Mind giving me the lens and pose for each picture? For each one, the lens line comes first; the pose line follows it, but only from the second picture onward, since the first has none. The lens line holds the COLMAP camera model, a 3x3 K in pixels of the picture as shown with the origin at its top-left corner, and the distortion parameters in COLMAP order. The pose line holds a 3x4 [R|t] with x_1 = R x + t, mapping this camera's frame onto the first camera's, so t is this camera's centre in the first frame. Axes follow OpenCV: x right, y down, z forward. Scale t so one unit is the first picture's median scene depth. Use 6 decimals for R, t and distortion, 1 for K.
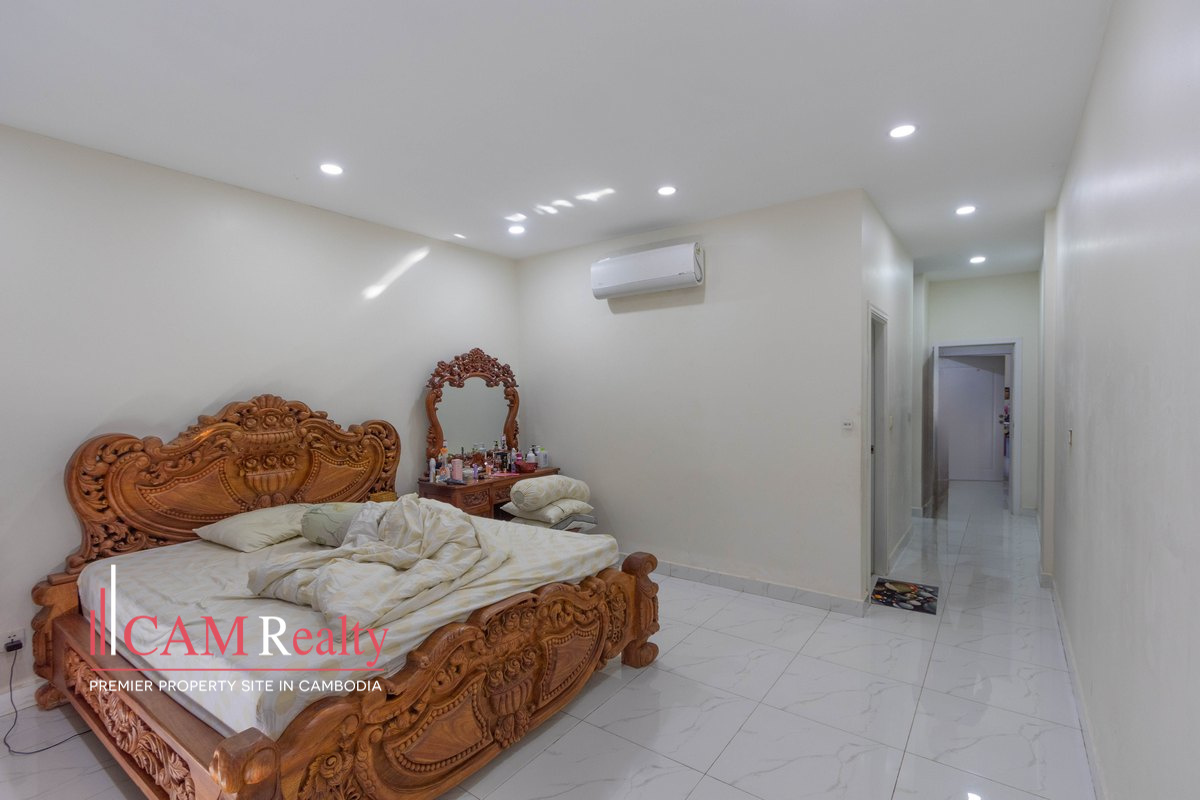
lens RADIAL K [[566.1, 0, 590.8], [0, 566.1, 407.9], [0, 0, 1]] dist [0.003354, -0.000094]
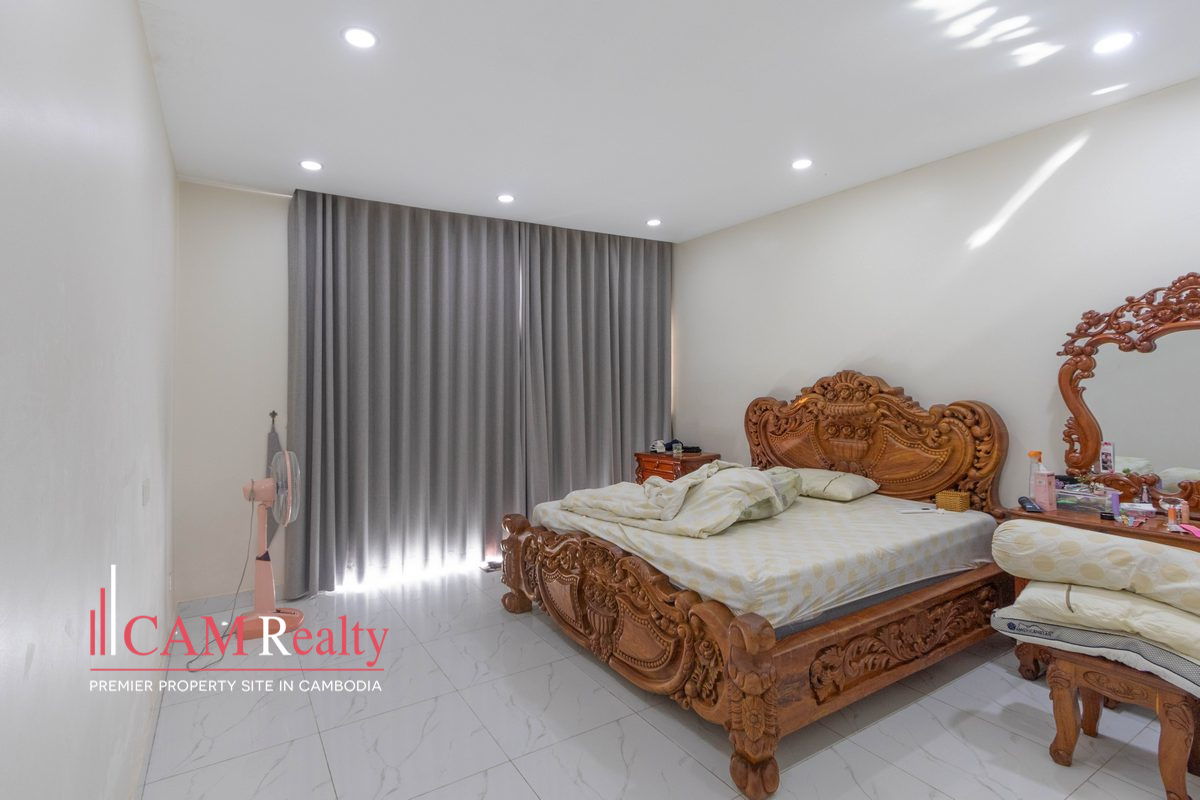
lens RADIAL K [[566.1, 0, 540.7], [0, 566.1, 359.5], [0, 0, 1]] dist [0.003354, -0.000094]
pose [[-0.425566, -0.022119, -0.904657, 0.595305], [-0.007849, 0.999754, -0.020752, -0.014895], [0.904893, -0.001731, -0.425635, 0.812809]]
